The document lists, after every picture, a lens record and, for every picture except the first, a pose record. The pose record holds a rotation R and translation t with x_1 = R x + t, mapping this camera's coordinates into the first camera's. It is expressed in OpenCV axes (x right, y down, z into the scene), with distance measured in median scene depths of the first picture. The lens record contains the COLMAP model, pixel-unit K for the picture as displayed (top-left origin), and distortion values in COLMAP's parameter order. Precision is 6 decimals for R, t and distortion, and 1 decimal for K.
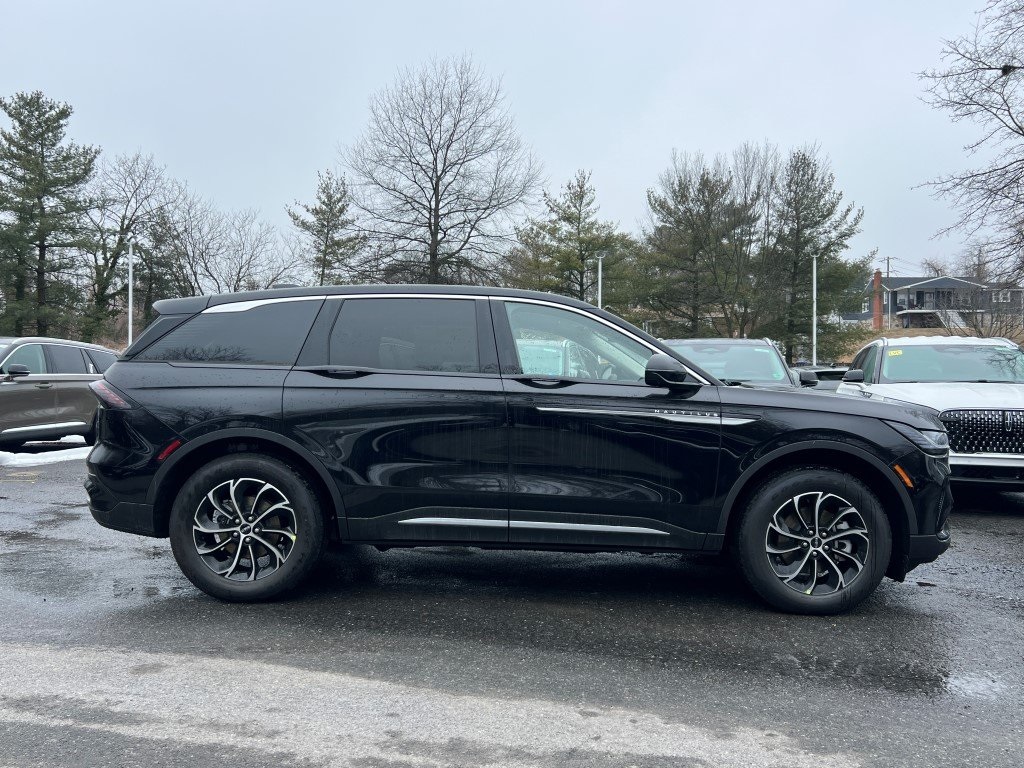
lens RADIAL K [[732.9, 0, 512.2], [0, 732.9, 380.4], [0, 0, 1]] dist [0.014324, 0.000832]
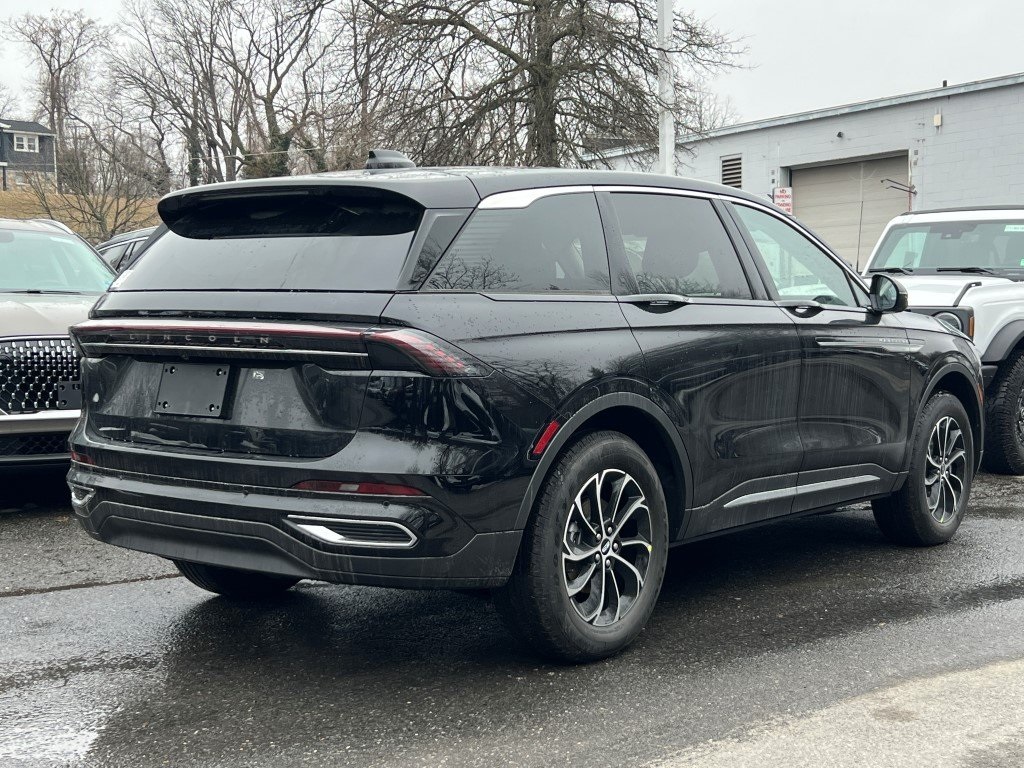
lens RADIAL K [[1398.0, 0, 512.1], [0, 1398.0, 384.8], [0, 0, 1]] dist [0.031481, 0.000000]
pose [[0.615708, -0.063687, 0.785396, -1.383200], [0.011240, 0.997337, 0.072061, -0.031927], [-0.787894, -0.035540, 0.614785, 0.306054]]
